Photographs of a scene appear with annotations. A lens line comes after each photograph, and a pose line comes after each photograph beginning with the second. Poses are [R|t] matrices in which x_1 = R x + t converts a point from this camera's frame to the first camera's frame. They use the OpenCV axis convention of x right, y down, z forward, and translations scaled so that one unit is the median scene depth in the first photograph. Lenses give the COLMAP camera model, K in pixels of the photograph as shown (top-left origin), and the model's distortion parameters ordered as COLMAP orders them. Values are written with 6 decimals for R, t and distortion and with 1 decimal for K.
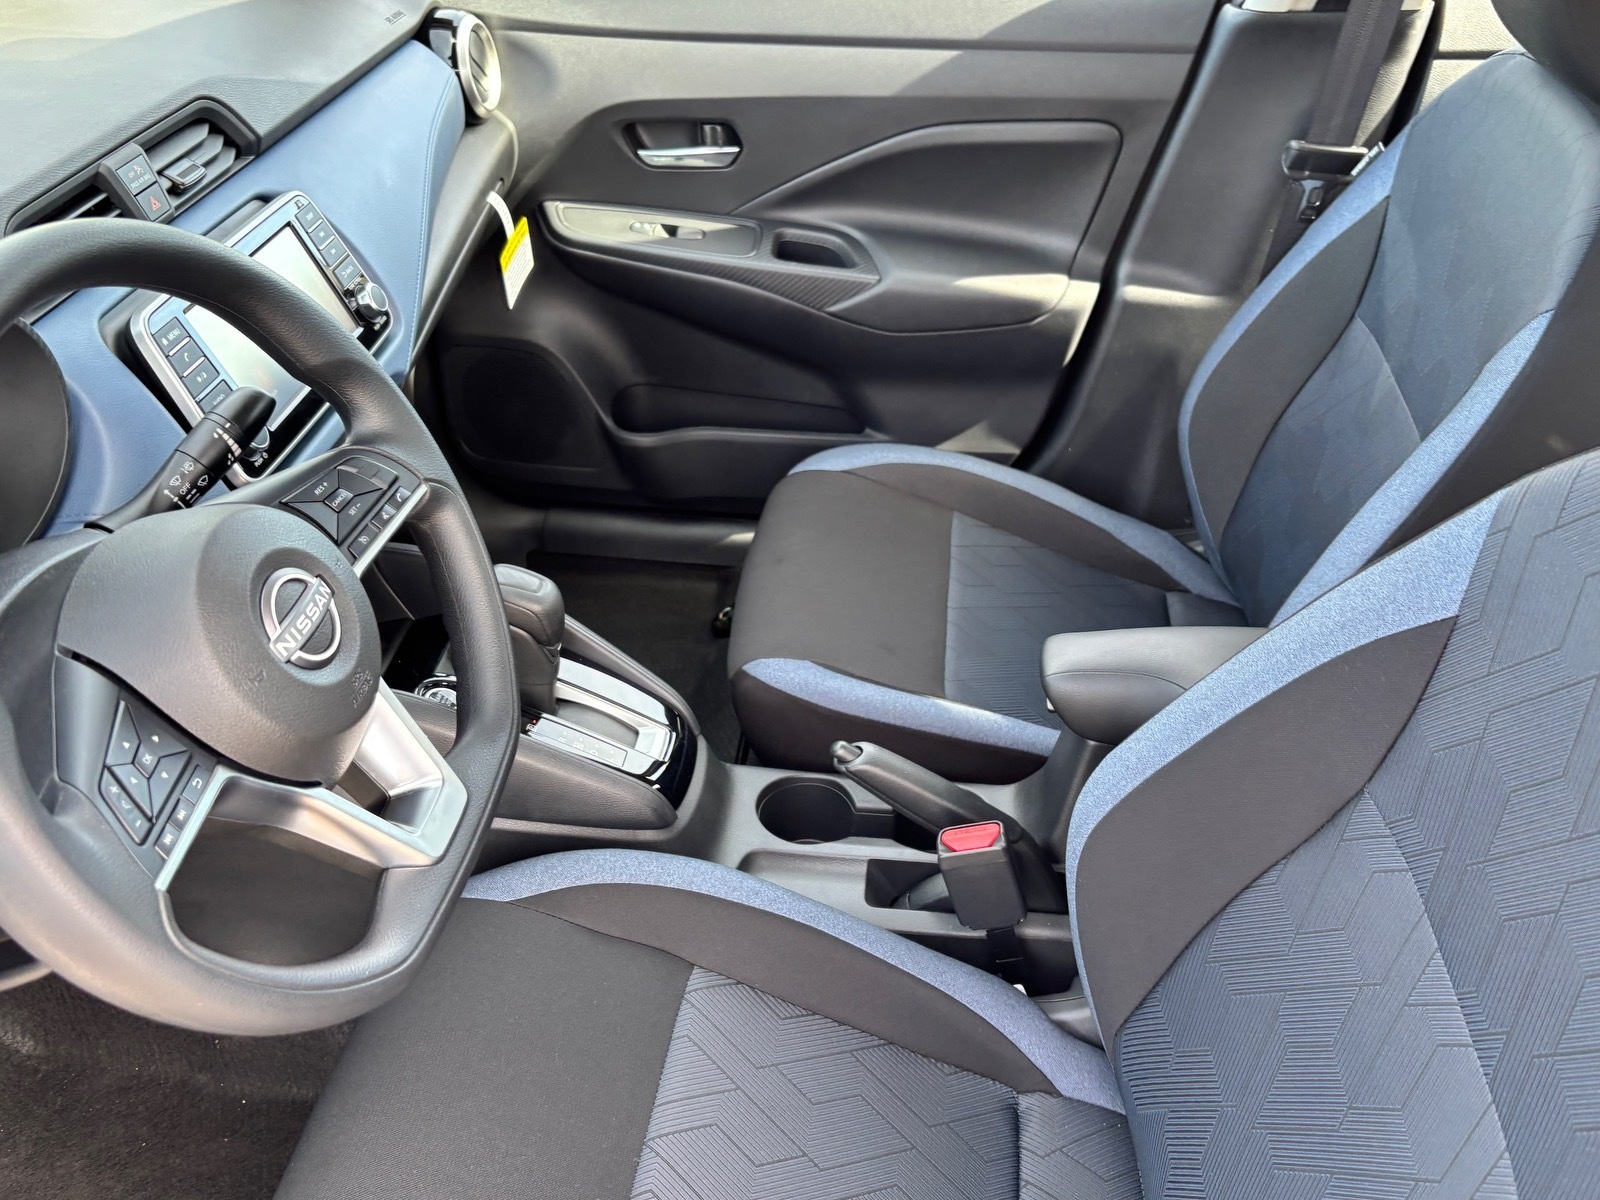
lens RADIAL K [[1422.4, 0, 798.0], [0, 1422.4, 604.0], [0, 0, 1]] dist [0.042542, -0.060888]
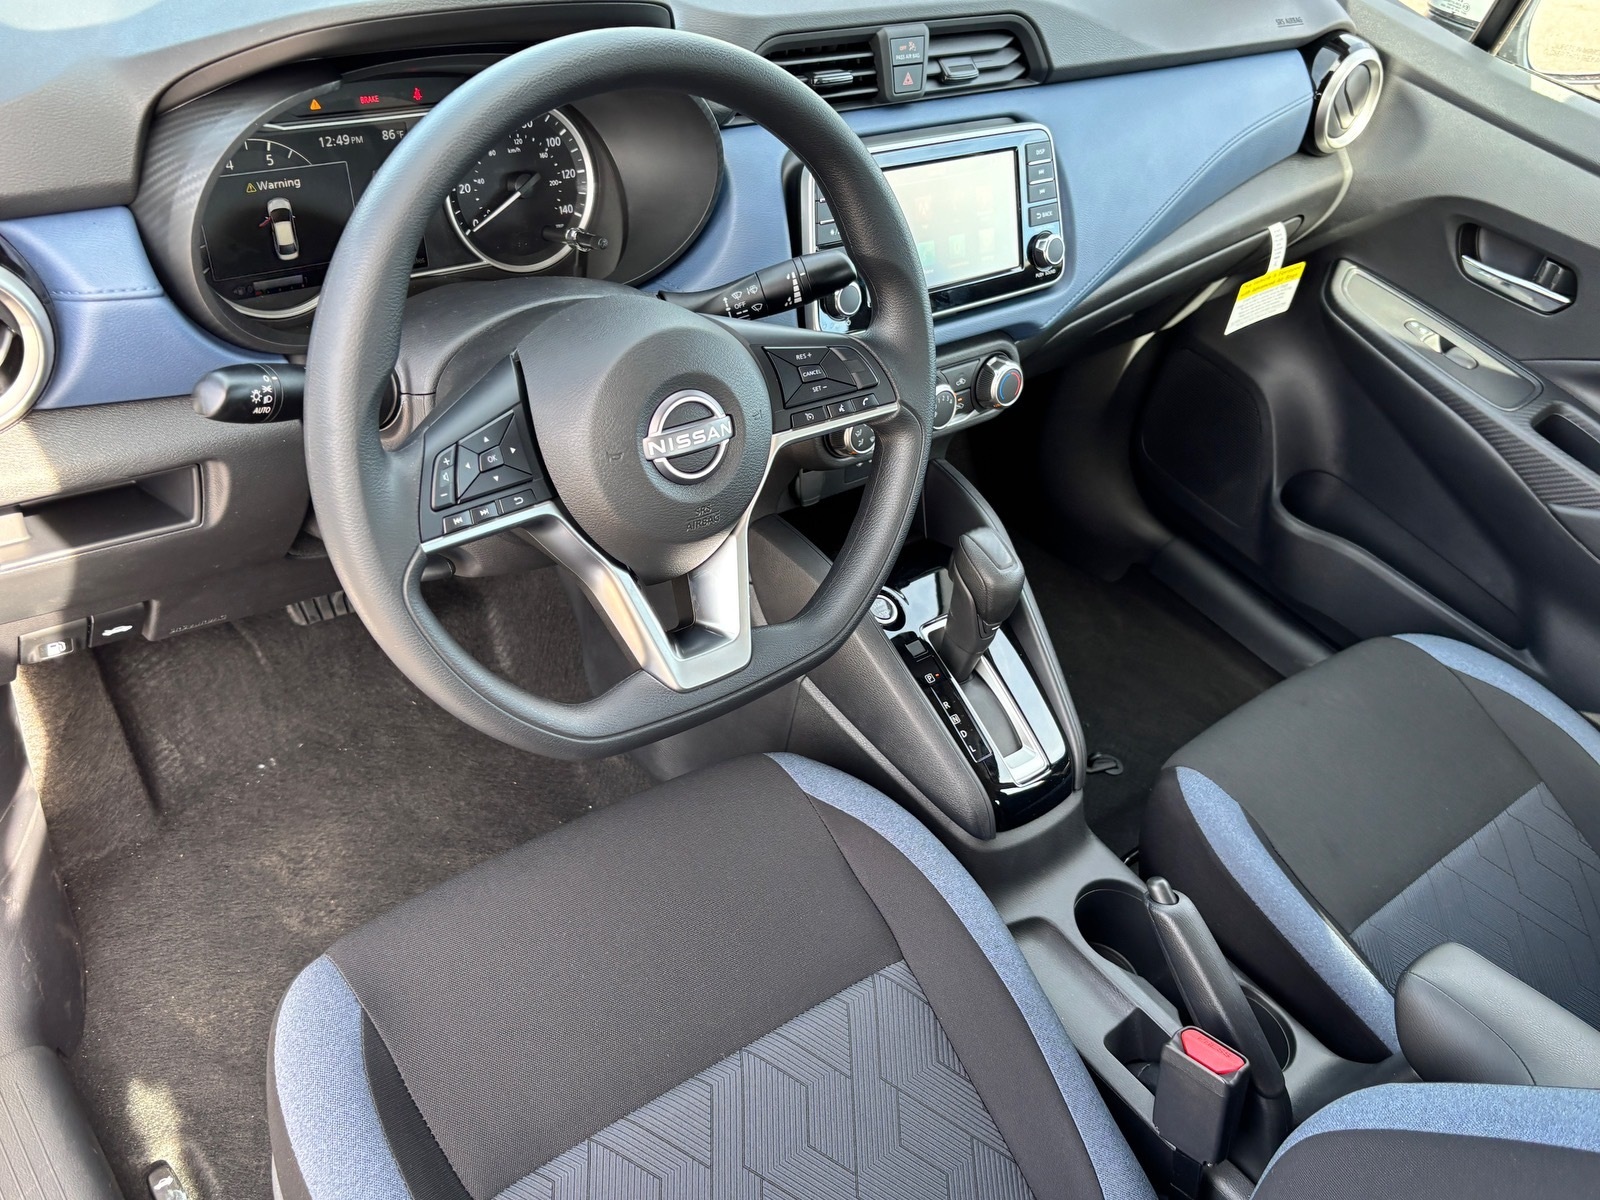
lens RADIAL K [[1422.4, 0, 786.1], [0, 1422.4, 610.4], [0, 0, 1]] dist [0.042542, -0.060888]
pose [[0.702307, 0.548865, -0.453334, 0.179318], [-0.542105, 0.825103, 0.159145, -0.060593], [0.461397, 0.133986, 0.877018, 0.047493]]
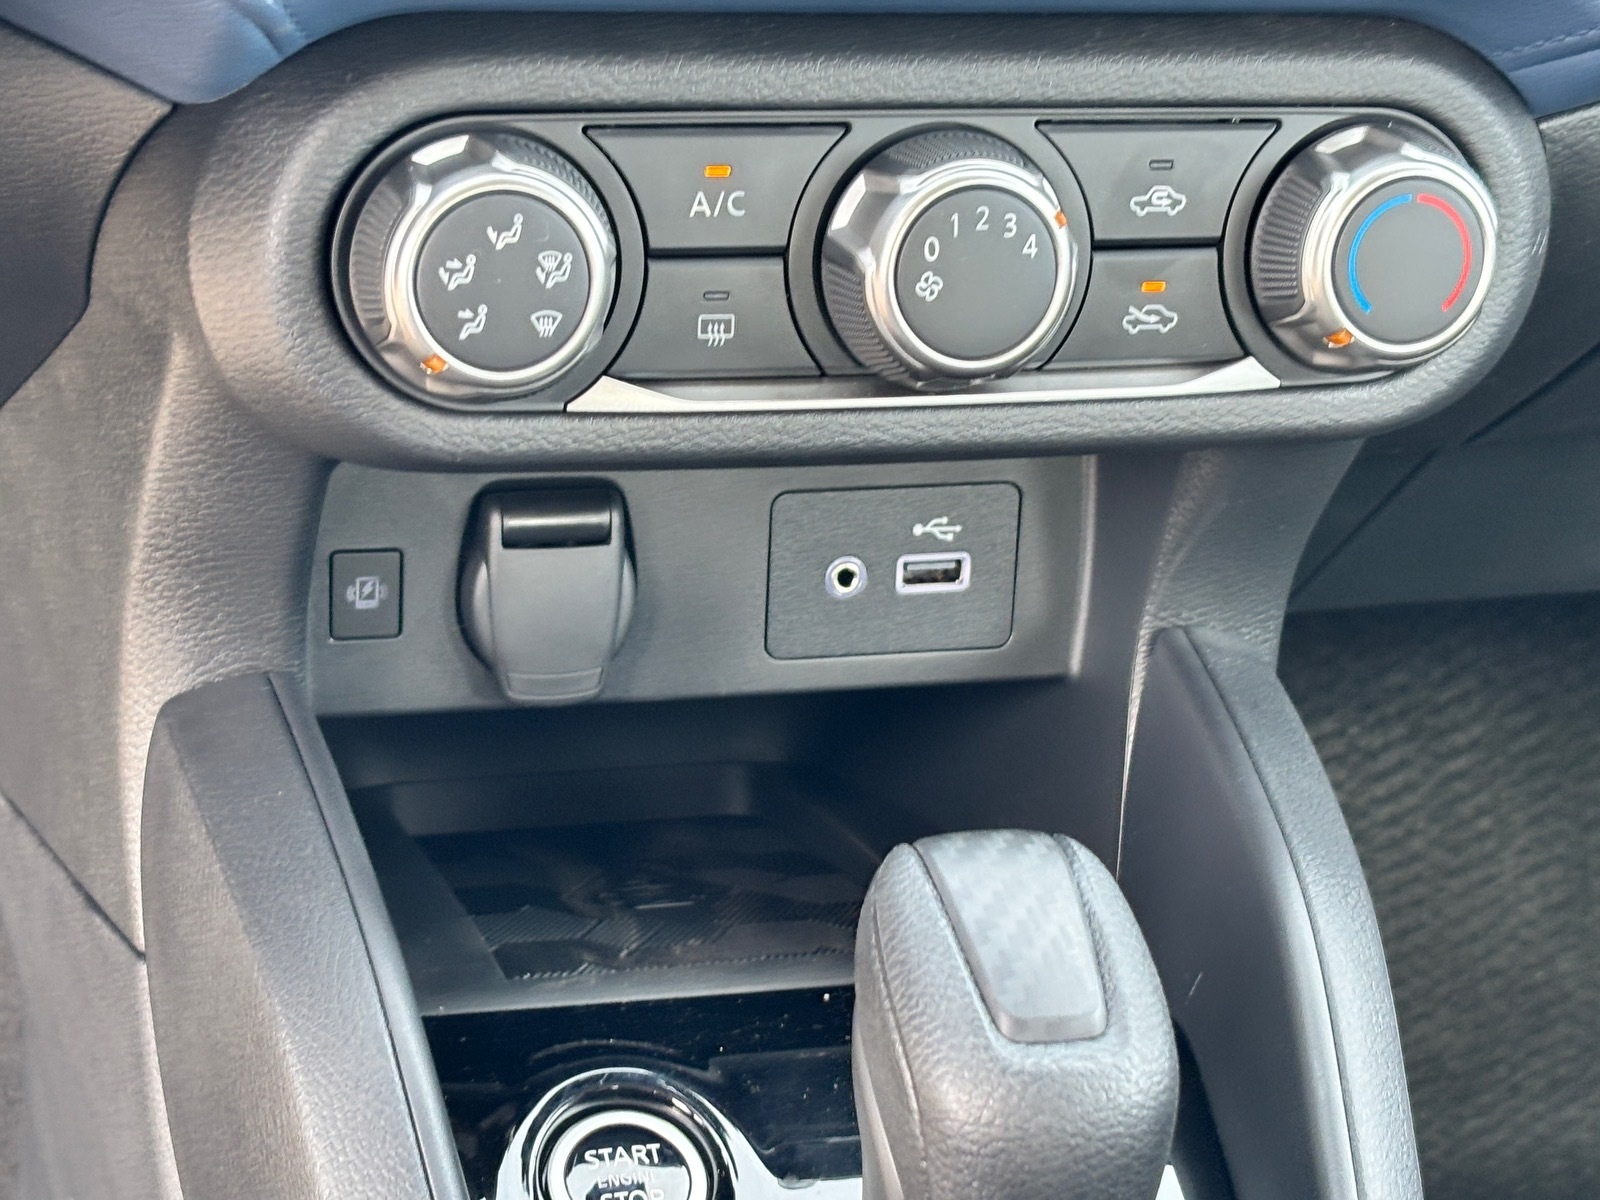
lens RADIAL K [[3205.4, 0, 754.9], [0, 3205.4, 629.7], [0, 0, 1]] dist [0.133417, 0.000000]
pose [[0.366875, 0.506119, -0.780542, 0.113490], [-0.616999, 0.760329, 0.203007, -0.115507], [0.696214, 0.407116, 0.591221, 0.684115]]
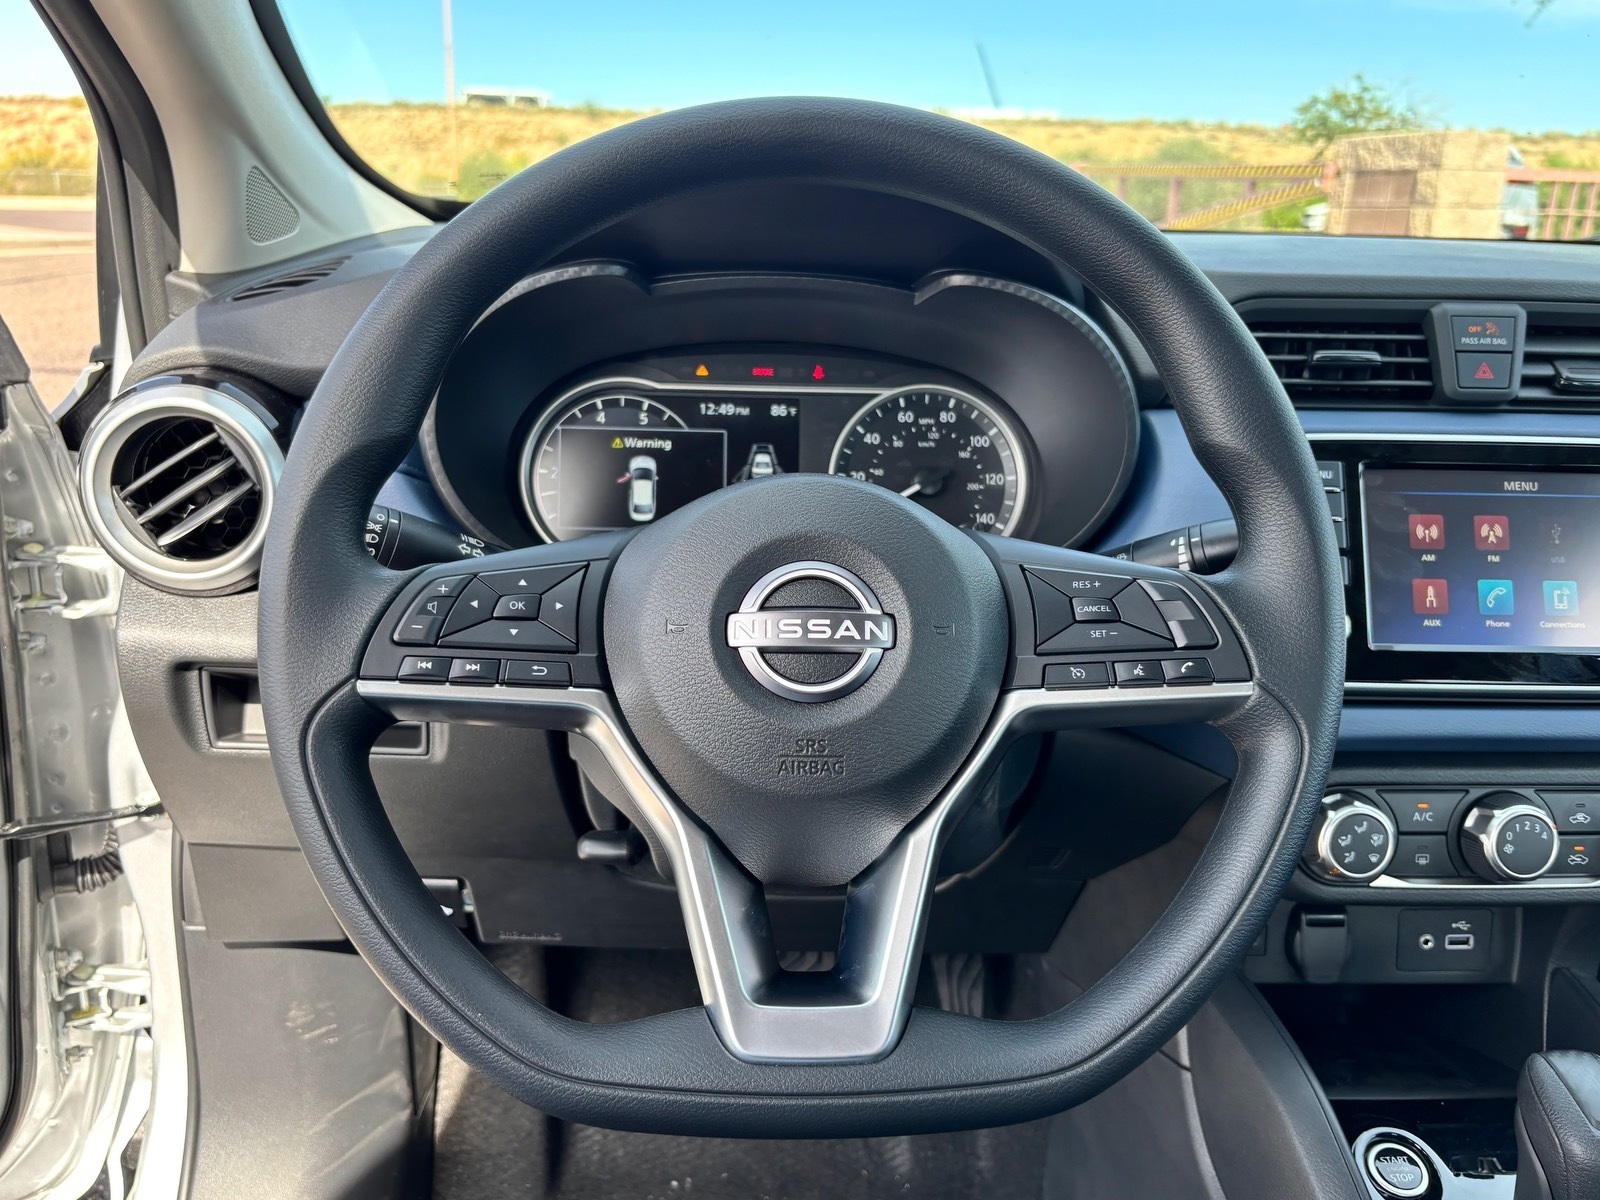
lens RADIAL K [[1261.1, 0, 788.6], [0, 1261.1, 608.5], [0, 0, 1]] dist [0.040749, -0.052207]
pose [[0.157495, 0.311345, -0.937155, 0.155824], [-0.588943, 0.791373, 0.163936, -0.061136], [0.792680, 0.526112, 0.308002, 0.492043]]
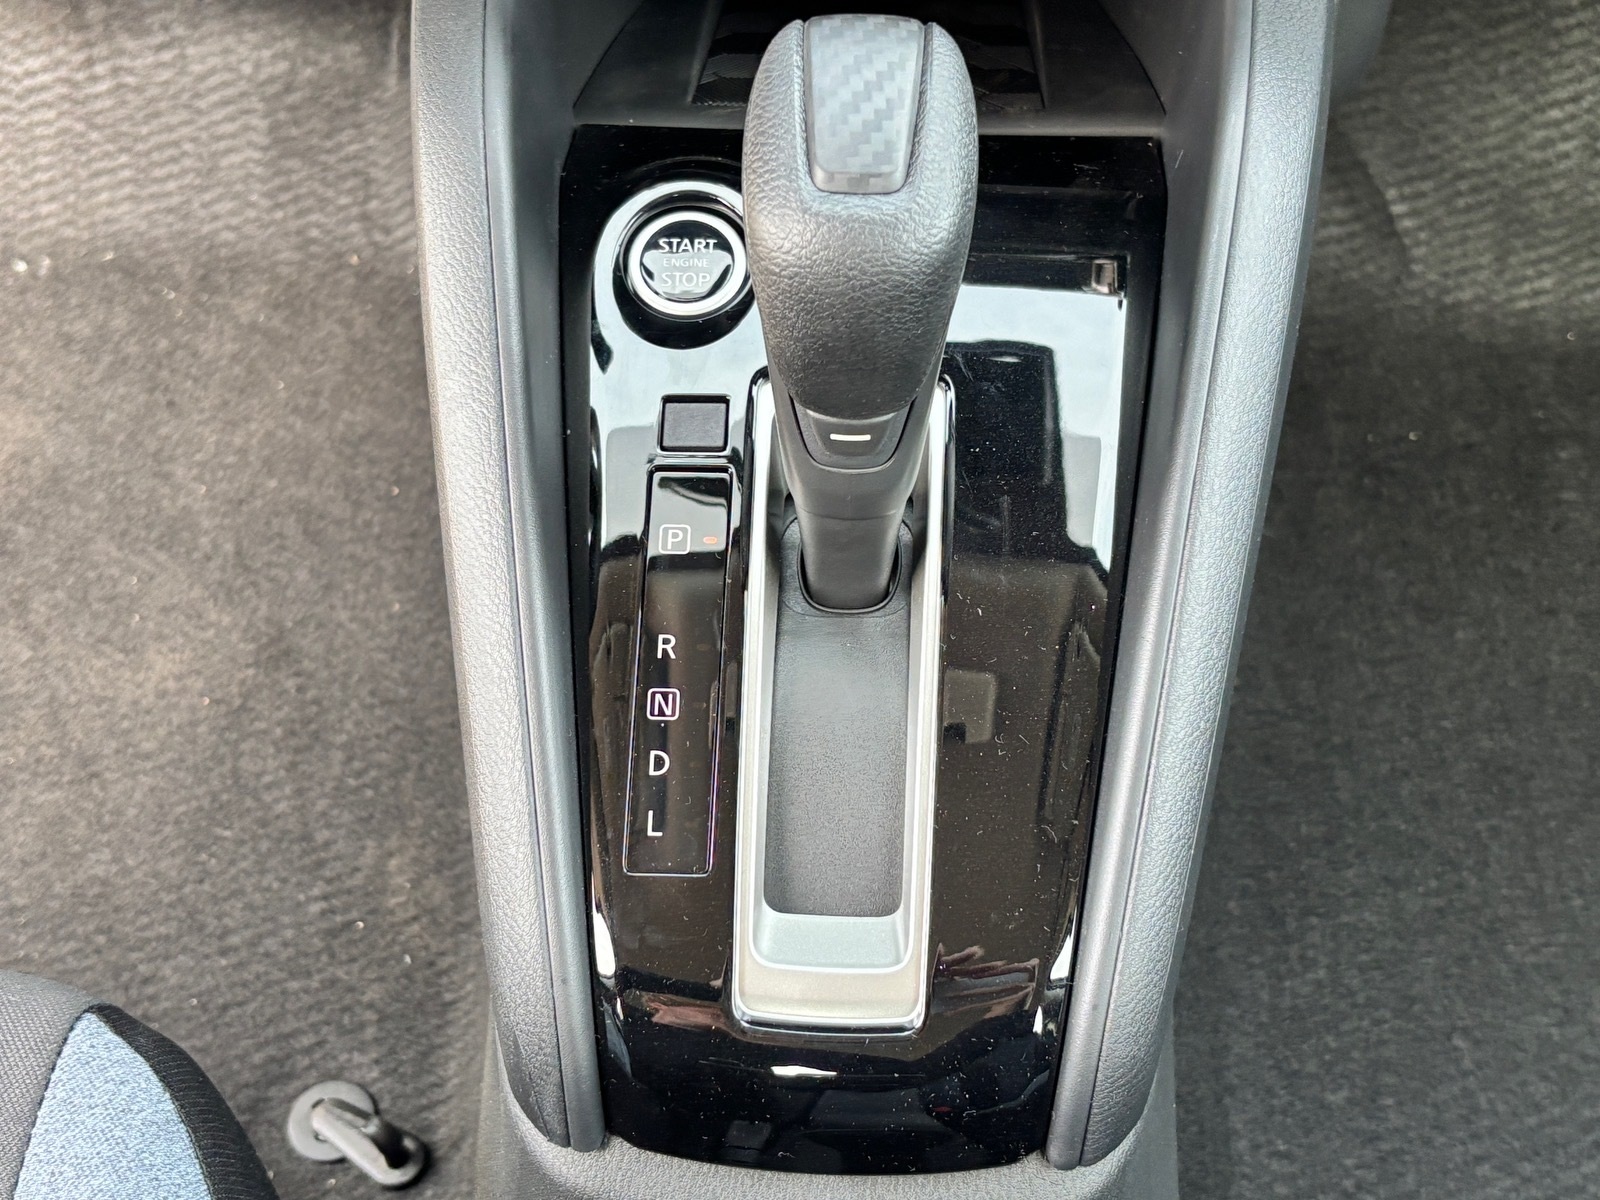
lens RADIAL K [[2165.3, 0, 778.9], [0, 2165.3, 625.4], [0, 0, 1]] dist [0.021318, 0.000000]
pose [[0.072404, 0.777913, -0.624186, 0.100166], [-0.564665, 0.547844, 0.617269, -0.186722], [0.822138, 0.307763, 0.478926, 0.827920]]
